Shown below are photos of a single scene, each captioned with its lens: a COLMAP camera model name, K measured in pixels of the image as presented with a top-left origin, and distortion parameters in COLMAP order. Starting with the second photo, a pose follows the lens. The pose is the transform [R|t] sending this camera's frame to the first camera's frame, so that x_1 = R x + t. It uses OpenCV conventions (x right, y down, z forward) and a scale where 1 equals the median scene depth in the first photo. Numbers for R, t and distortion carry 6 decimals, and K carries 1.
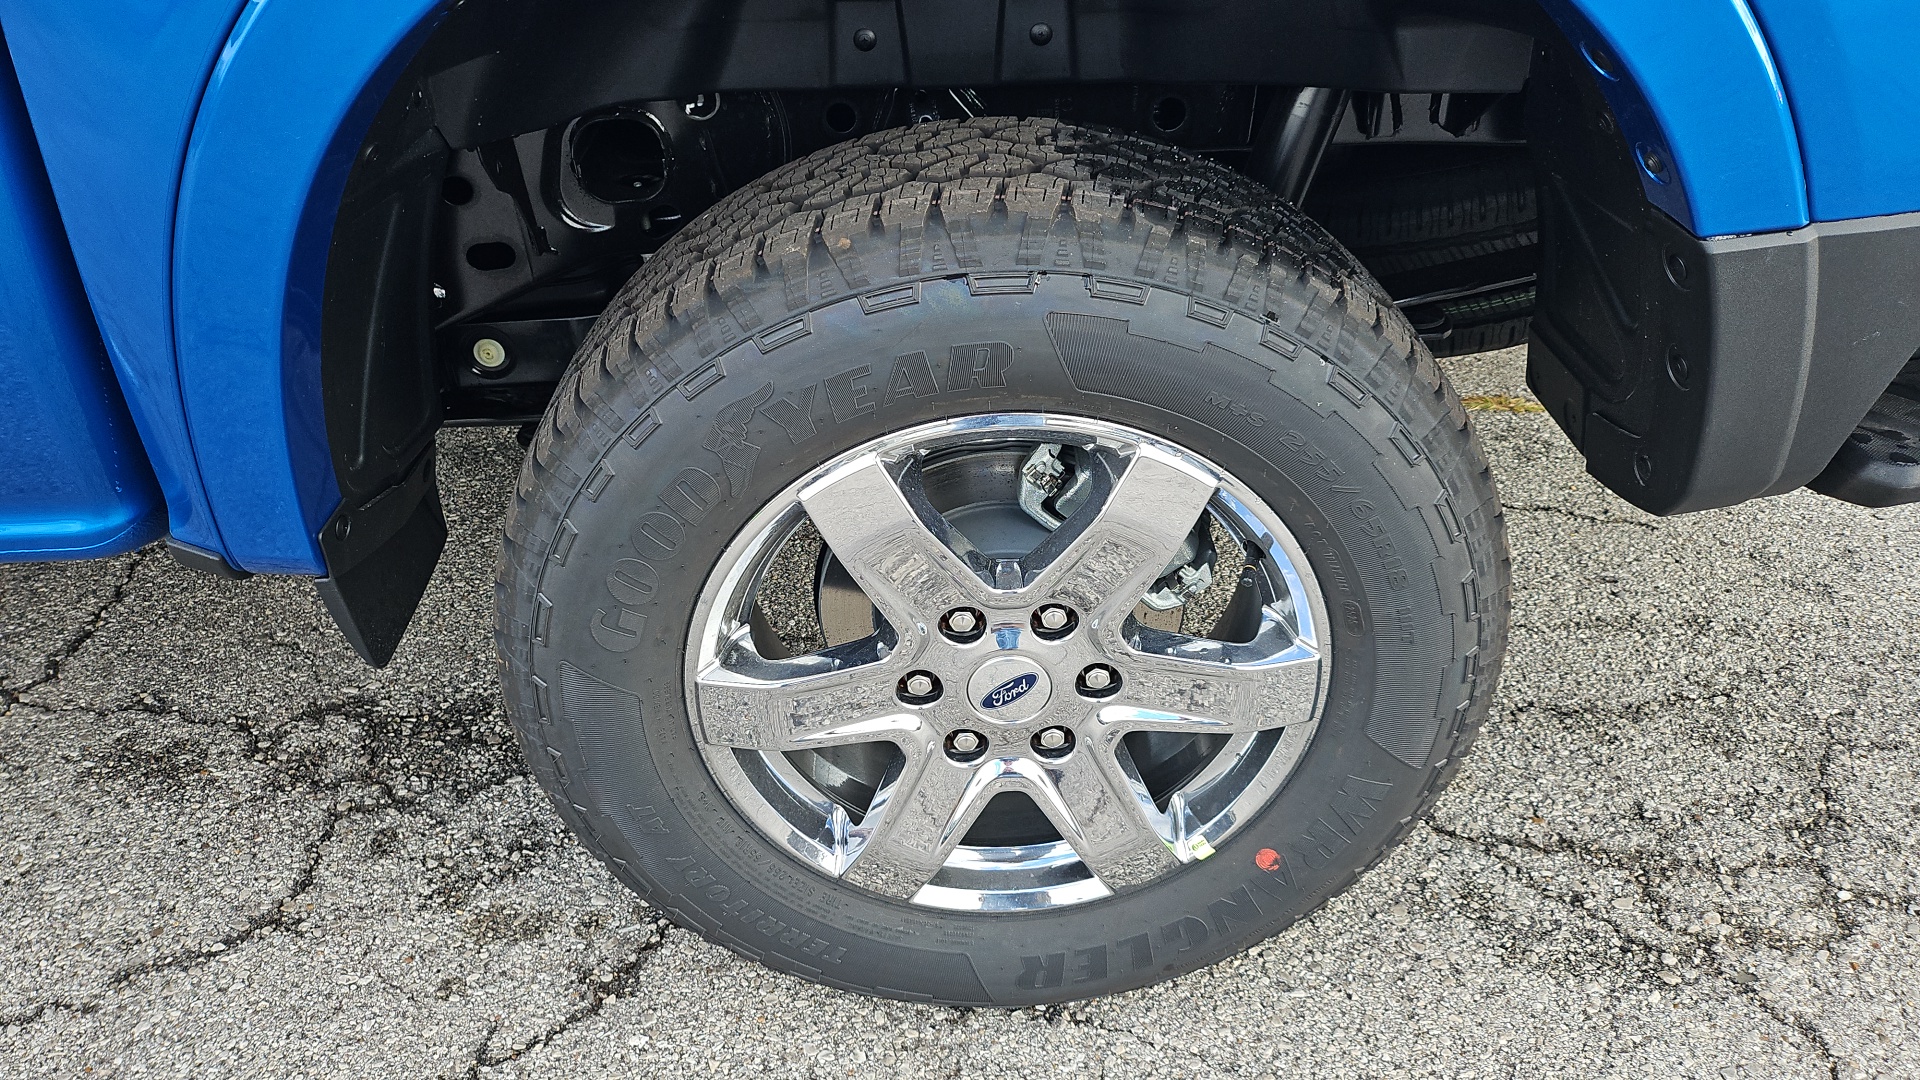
lens RADIAL K [[1367.4, 0, 979.0], [0, 1367.4, 548.6], [0, 0, 1]] dist [0.026217, -0.026262]
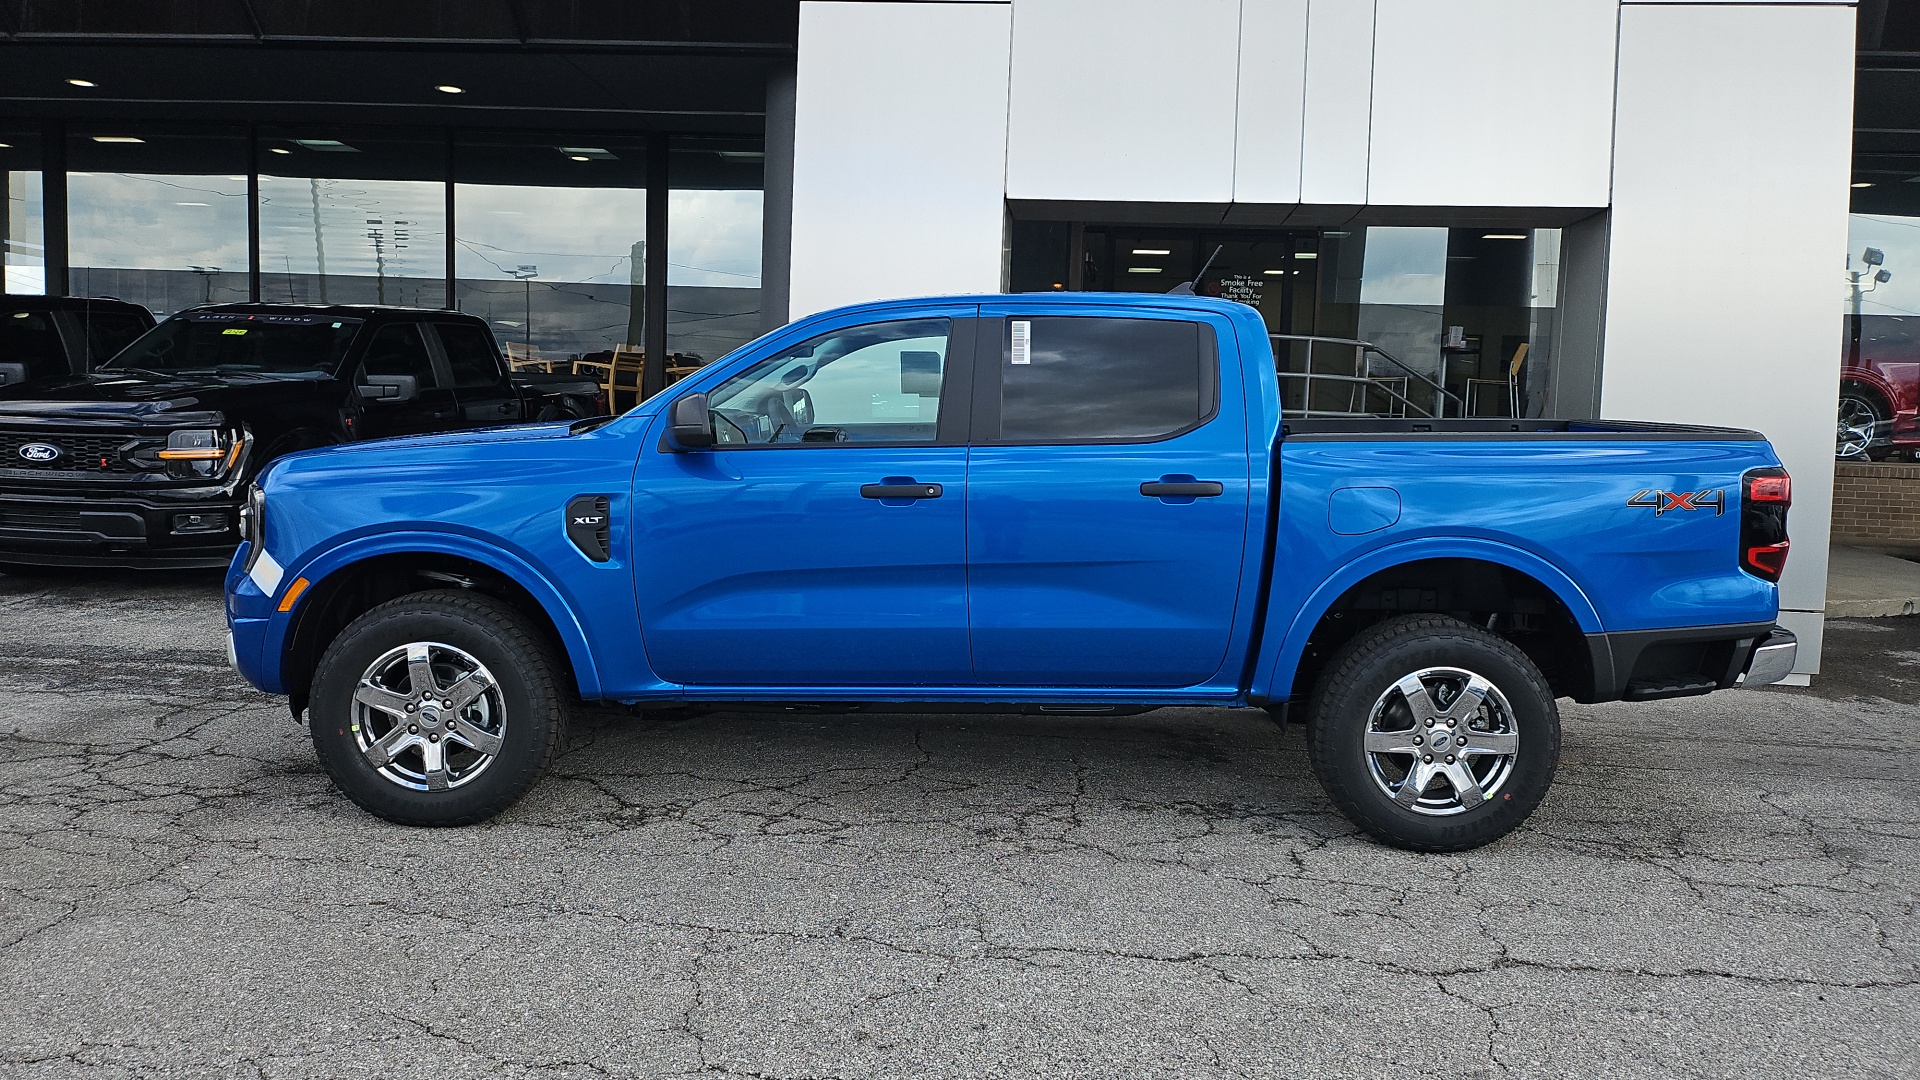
lens RADIAL K [[1367.4, 0, 973.4], [0, 1367.4, 535.5], [0, 0, 1]] dist [0.026217, -0.026262]
pose [[0.998616, 0.027831, -0.044622, -1.231501], [-0.045272, 0.886703, -0.460118, 1.537675], [0.026760, 0.461502, 0.886736, -3.036089]]
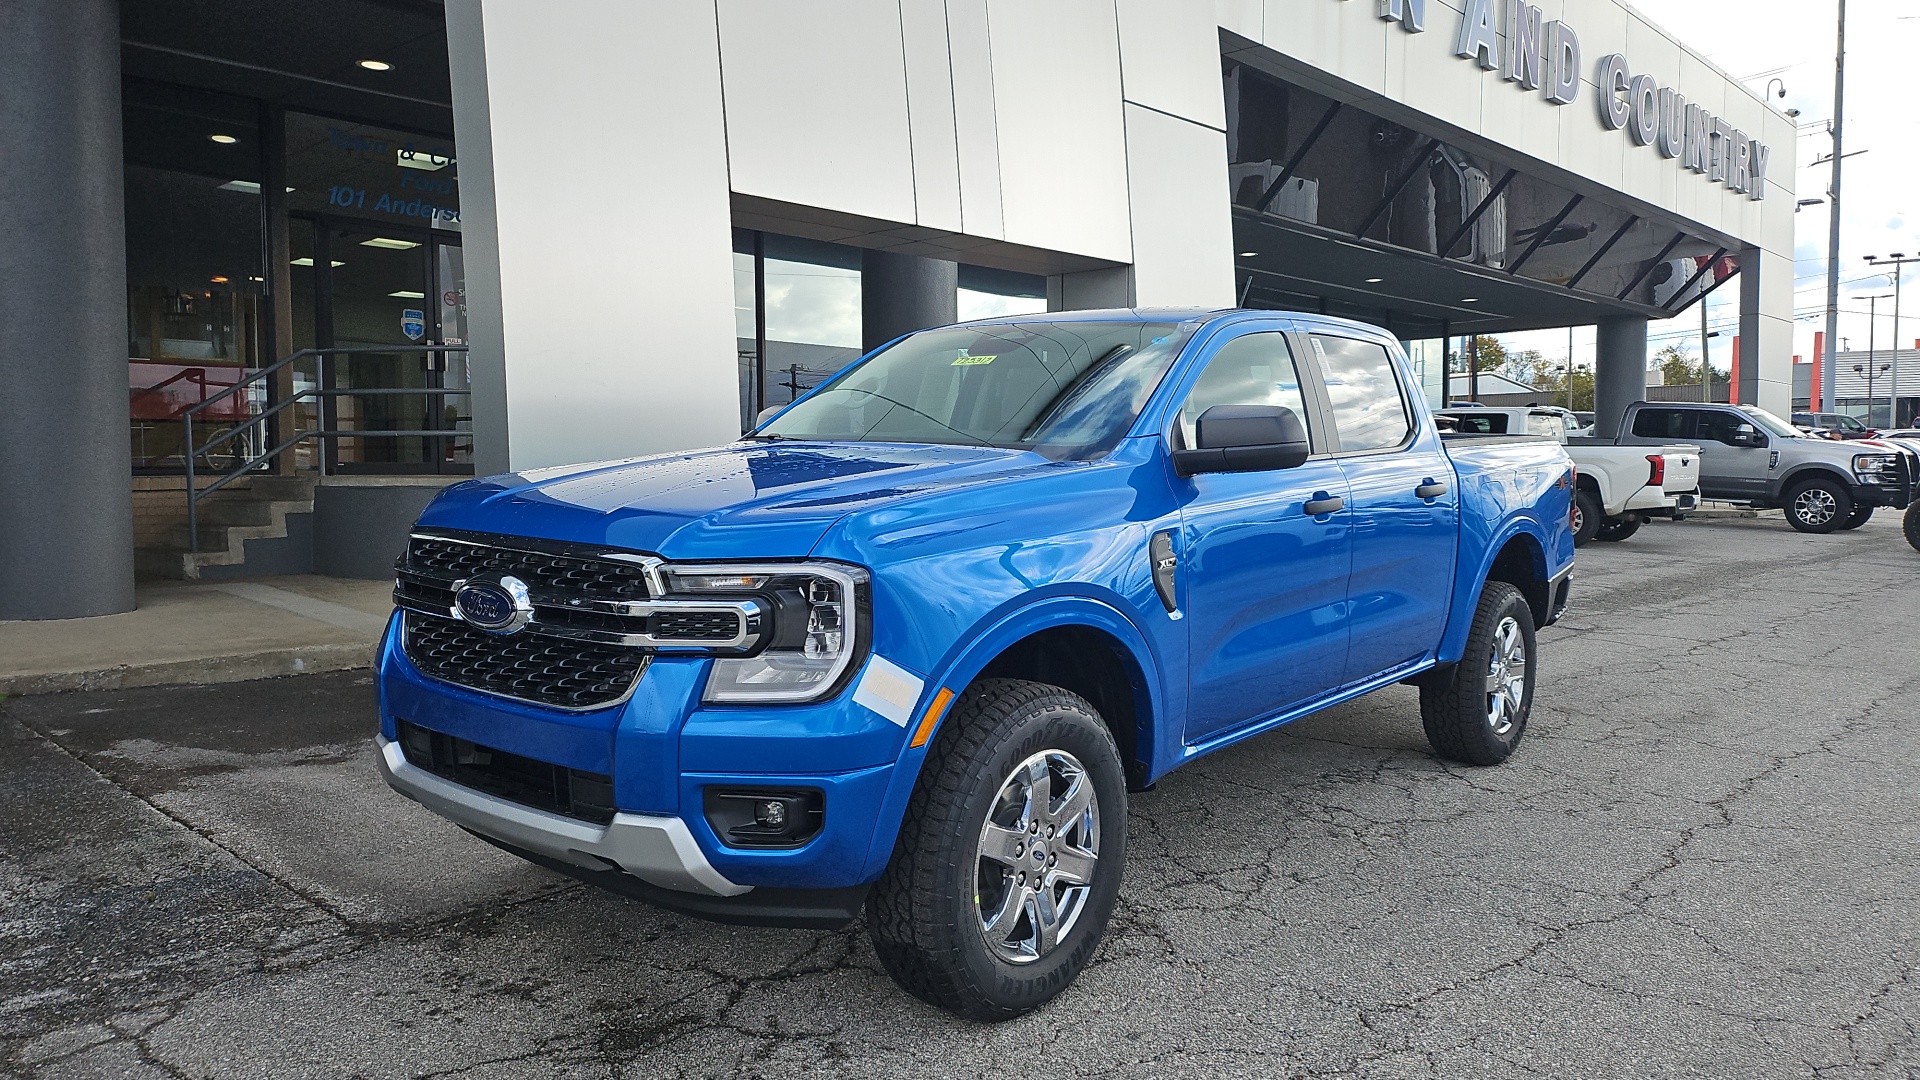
lens RADIAL K [[1367.4, 0, 972.6], [0, 1367.4, 537.5], [0, 0, 1]] dist [0.026217, -0.026262]
pose [[0.663511, -0.047135, 0.746680, -5.418284], [0.407151, 0.860038, -0.307510, 0.432900], [-0.627679, 0.508048, 0.589836, -1.135051]]
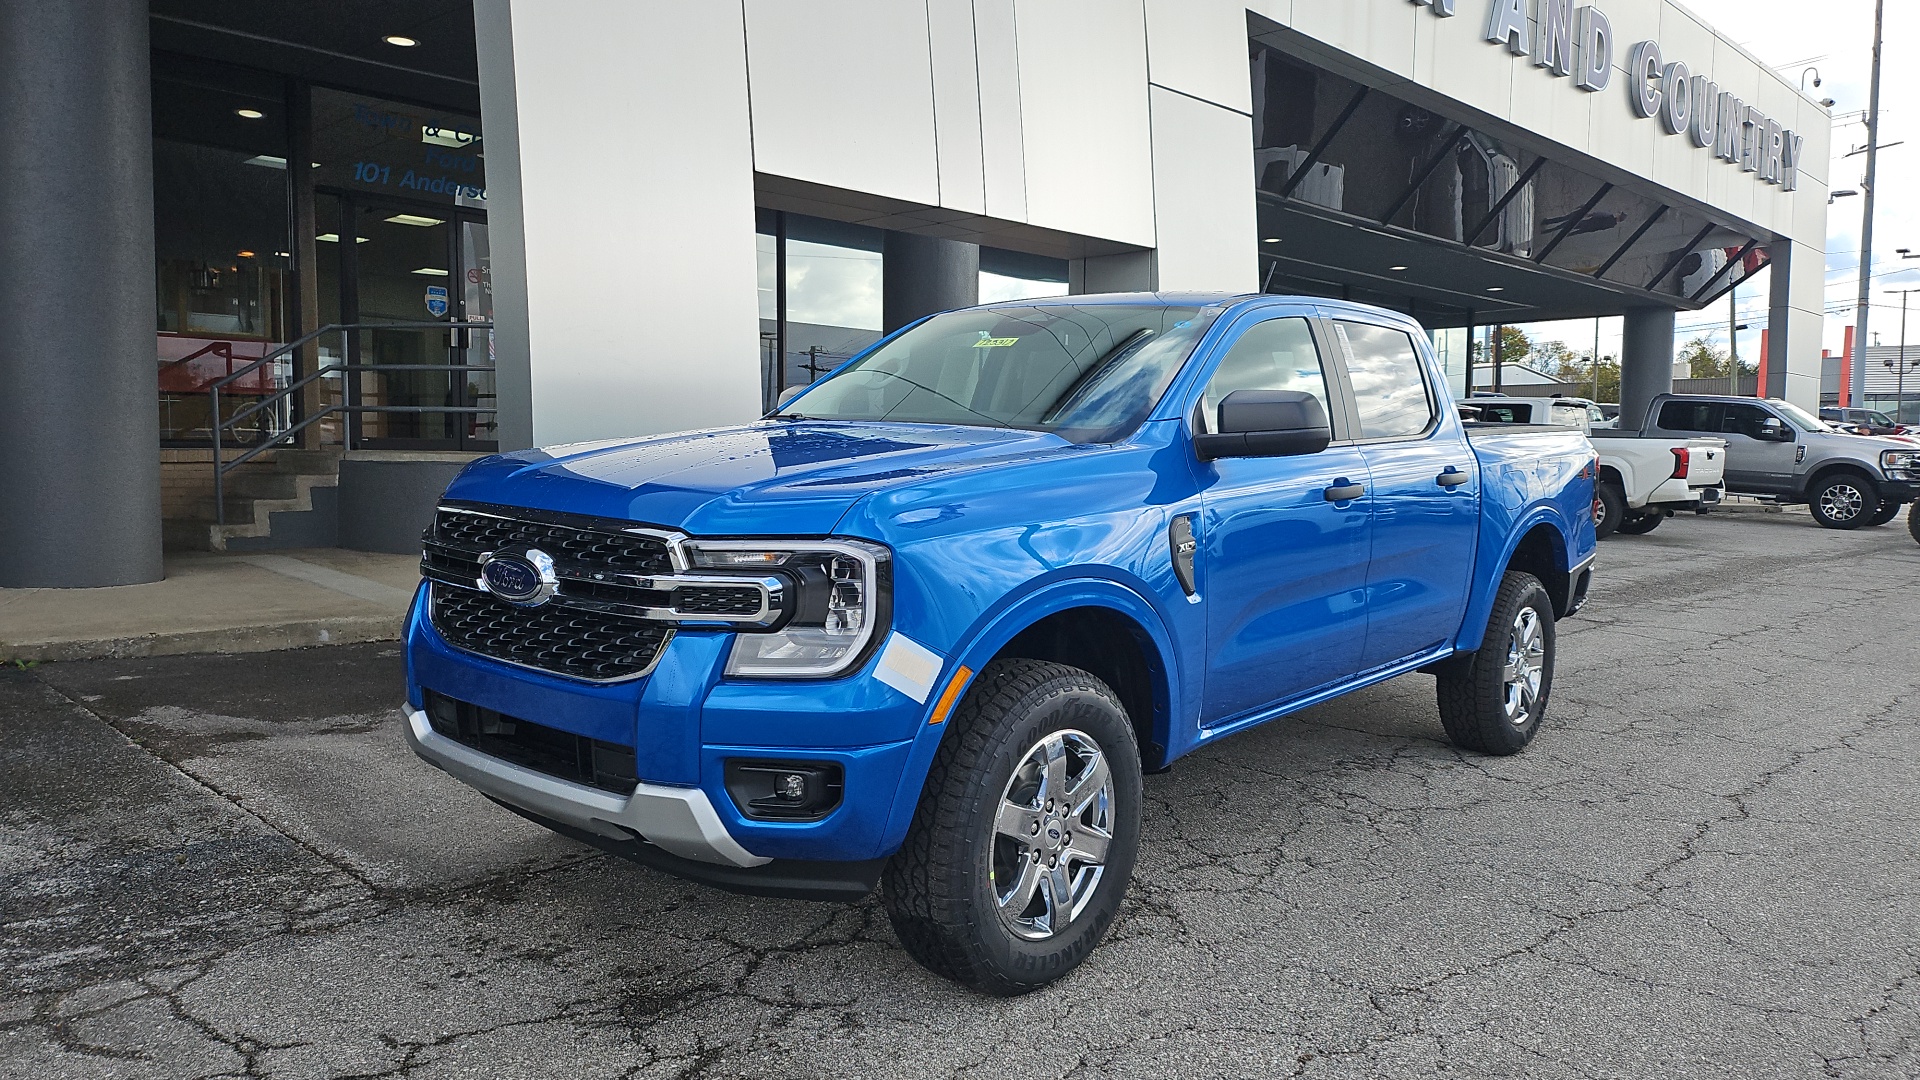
lens RADIAL K [[1367.4, 0, 966.9], [0, 1367.4, 542.7], [0, 0, 1]] dist [0.026217, -0.026262]
pose [[0.676405, -0.048438, 0.734936, -5.437989], [0.389313, 0.870560, -0.300931, 0.443820], [-0.625230, 0.489672, 0.607709, -1.136899]]
